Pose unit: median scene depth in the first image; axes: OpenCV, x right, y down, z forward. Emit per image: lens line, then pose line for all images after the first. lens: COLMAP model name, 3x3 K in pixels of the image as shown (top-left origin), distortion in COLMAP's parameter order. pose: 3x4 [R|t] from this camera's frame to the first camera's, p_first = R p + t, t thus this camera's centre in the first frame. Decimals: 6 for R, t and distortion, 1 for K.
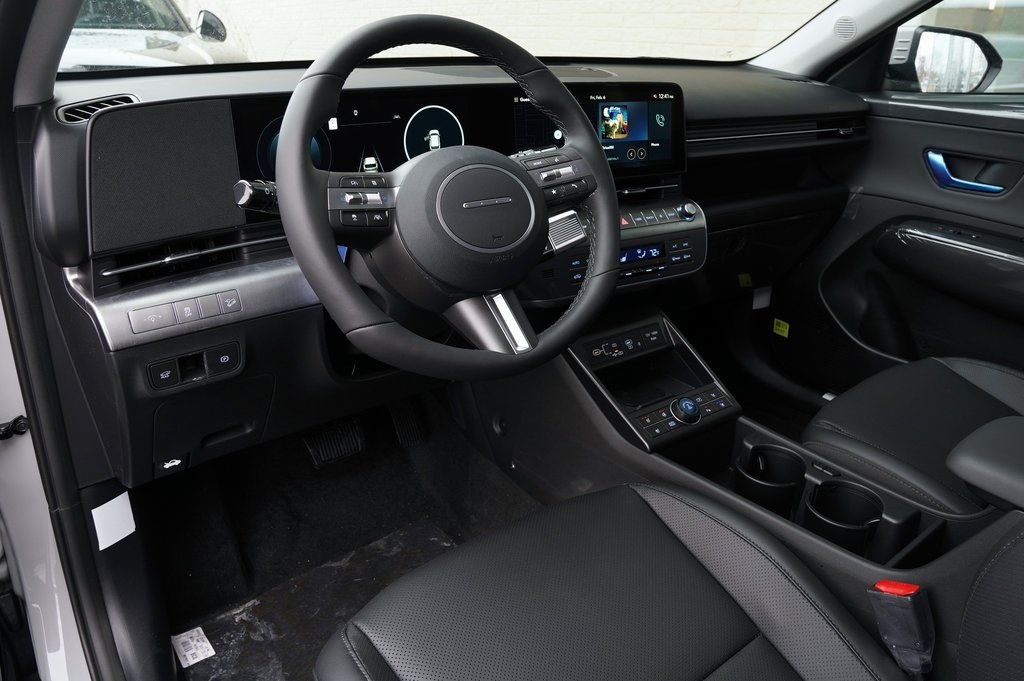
lens RADIAL K [[744.2, 0, 520.3], [0, 744.2, 330.3], [0, 0, 1]] dist [-0.118475, 0.004406]
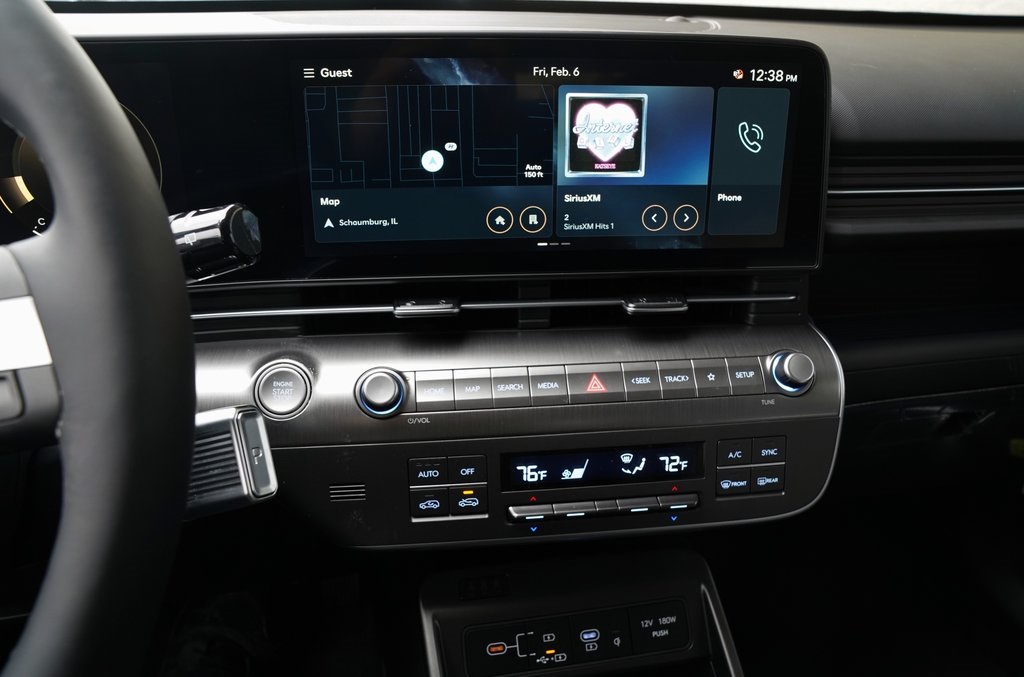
lens RADIAL K [[703.8, 0, 511.7], [0, 703.8, 340.0], [0, 0, 1]] dist [-0.128708, 0.079374]
pose [[0.899665, 0.176079, -0.399497, 0.245457], [-0.156750, 0.984324, 0.080843, -0.191657], [0.407470, -0.010110, 0.913163, 0.618620]]
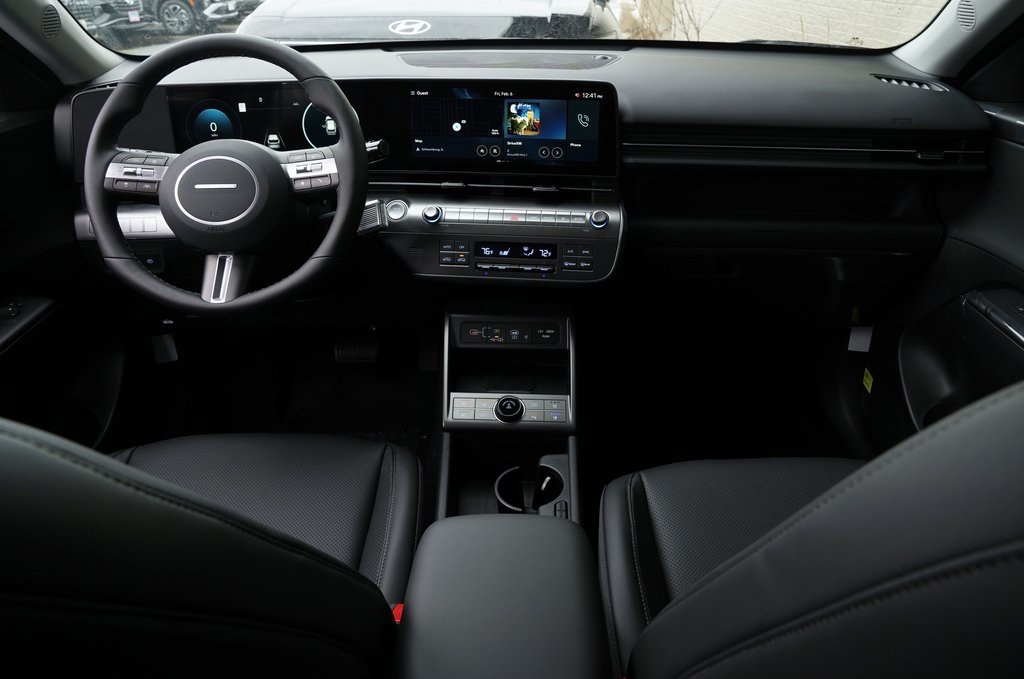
lens RADIAL K [[703.8, 0, 509.4], [0, 703.8, 341.1], [0, 0, 1]] dist [-0.128708, 0.079374]
pose [[0.777242, 0.281596, -0.562671, 0.720730], [-0.215817, 0.959324, 0.181988, -0.154982], [0.591031, -0.020014, 0.806401, 0.203258]]
